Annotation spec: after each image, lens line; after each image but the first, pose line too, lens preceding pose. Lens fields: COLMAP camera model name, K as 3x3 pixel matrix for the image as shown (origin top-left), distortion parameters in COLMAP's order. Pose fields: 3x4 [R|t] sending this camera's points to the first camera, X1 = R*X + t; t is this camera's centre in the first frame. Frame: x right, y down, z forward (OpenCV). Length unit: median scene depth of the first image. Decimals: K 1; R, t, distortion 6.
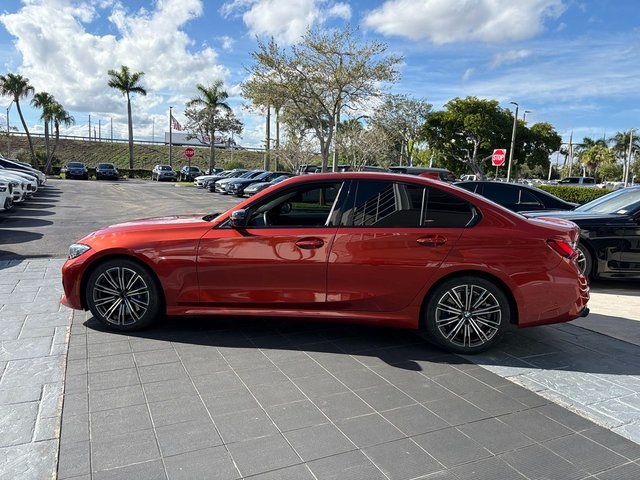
lens RADIAL K [[483.4, 0, 323.3], [0, 483.4, 226.1], [0, 0, 1]] dist [0.098451, -0.084811]
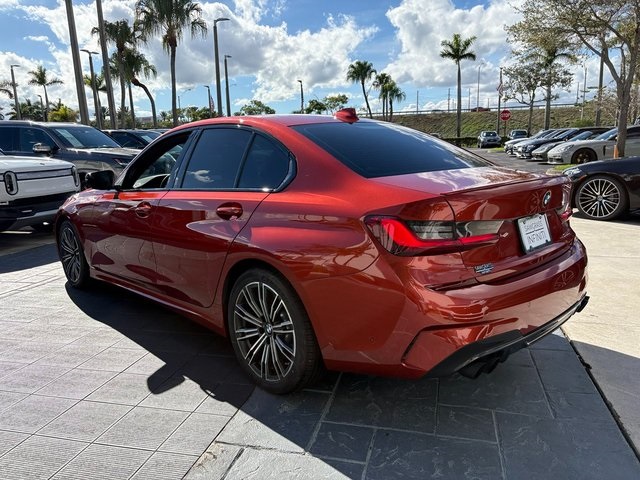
lens RADIAL K [[483.4, 0, 323.3], [0, 483.4, 226.1], [0, 0, 1]] dist [0.098451, -0.084811]
pose [[0.771464, 0.058198, -0.633606, 0.380985], [-0.017244, 0.997355, 0.070613, 0.002486], [0.636039, -0.043550, 0.770427, 0.296157]]
